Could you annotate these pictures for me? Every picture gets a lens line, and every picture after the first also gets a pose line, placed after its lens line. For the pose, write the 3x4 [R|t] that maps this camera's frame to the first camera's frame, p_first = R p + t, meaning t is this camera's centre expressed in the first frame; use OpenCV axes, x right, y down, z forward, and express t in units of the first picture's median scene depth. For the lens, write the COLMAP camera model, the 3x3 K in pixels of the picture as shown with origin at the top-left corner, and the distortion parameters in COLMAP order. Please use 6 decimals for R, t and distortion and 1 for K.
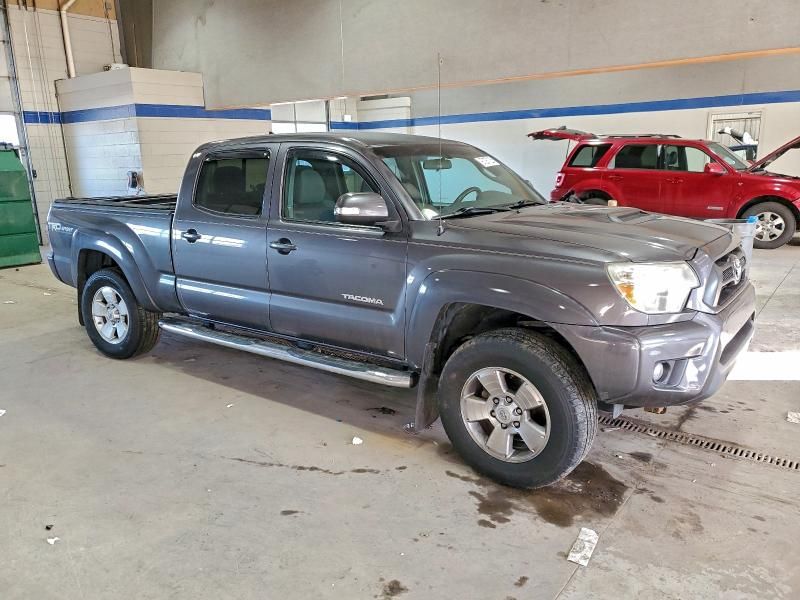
lens RADIAL K [[634.3, 0, 386.6], [0, 634.3, 302.5], [0, 0, 1]] dist [0.007360, 0.005224]
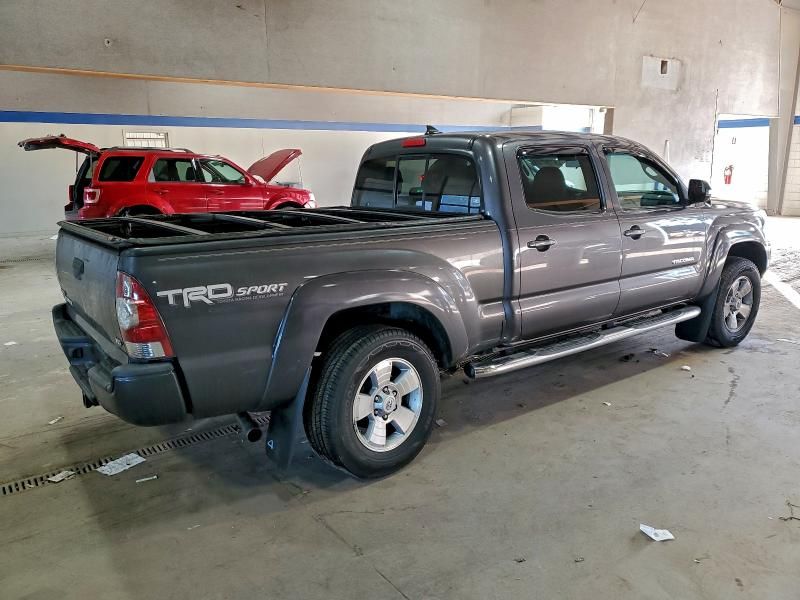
lens RADIAL K [[651.7, 0, 400.0], [0, 651.7, 300.0], [0, 0, 1]] dist [0.003198, -0.002266]
pose [[0.253398, -0.182377, 0.950015, -1.088931], [0.224967, 0.966252, 0.125488, -0.166877], [-0.940840, 0.181924, 0.285875, 0.848472]]
